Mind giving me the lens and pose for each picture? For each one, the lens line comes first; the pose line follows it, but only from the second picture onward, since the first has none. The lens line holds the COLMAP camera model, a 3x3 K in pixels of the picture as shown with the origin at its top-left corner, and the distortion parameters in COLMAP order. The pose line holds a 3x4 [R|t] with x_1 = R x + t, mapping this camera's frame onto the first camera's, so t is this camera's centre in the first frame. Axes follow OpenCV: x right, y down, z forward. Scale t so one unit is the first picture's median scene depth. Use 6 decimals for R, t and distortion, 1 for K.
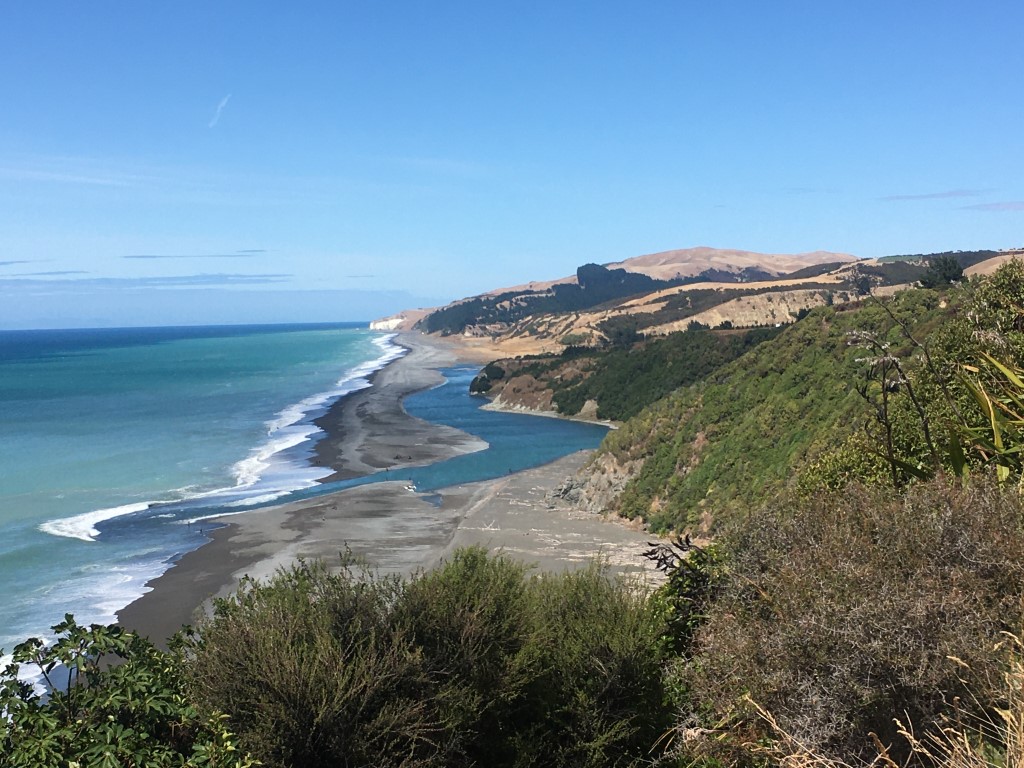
lens RADIAL K [[1700.7, 0, 512.0], [0, 1700.7, 384.0], [0, 0, 1]] dist [0.000336, 0.000000]
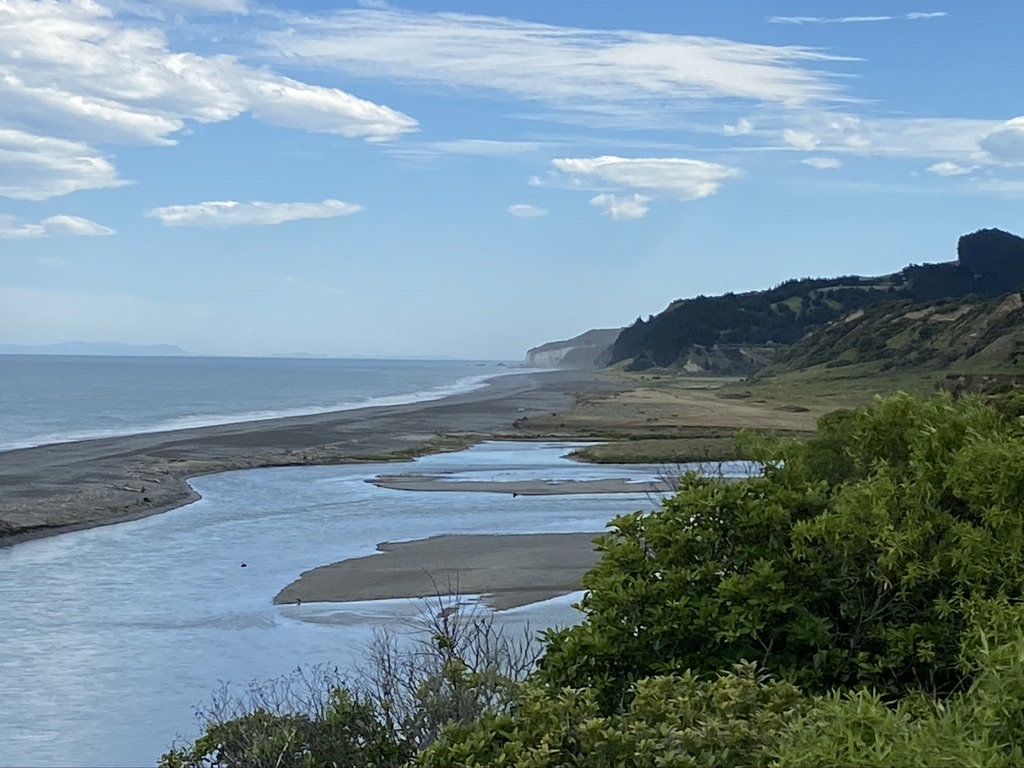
lens RADIAL K [[2714.9, 0, 511.9], [0, 2714.9, 384.2], [0, 0, 1]] dist [0.045119, 0.000000]
pose [[0.993352, 0.040263, -0.107844, 0.000569], [-0.043691, 0.998606, -0.029617, -0.004383], [0.106501, 0.034132, 0.993727, 0.329525]]
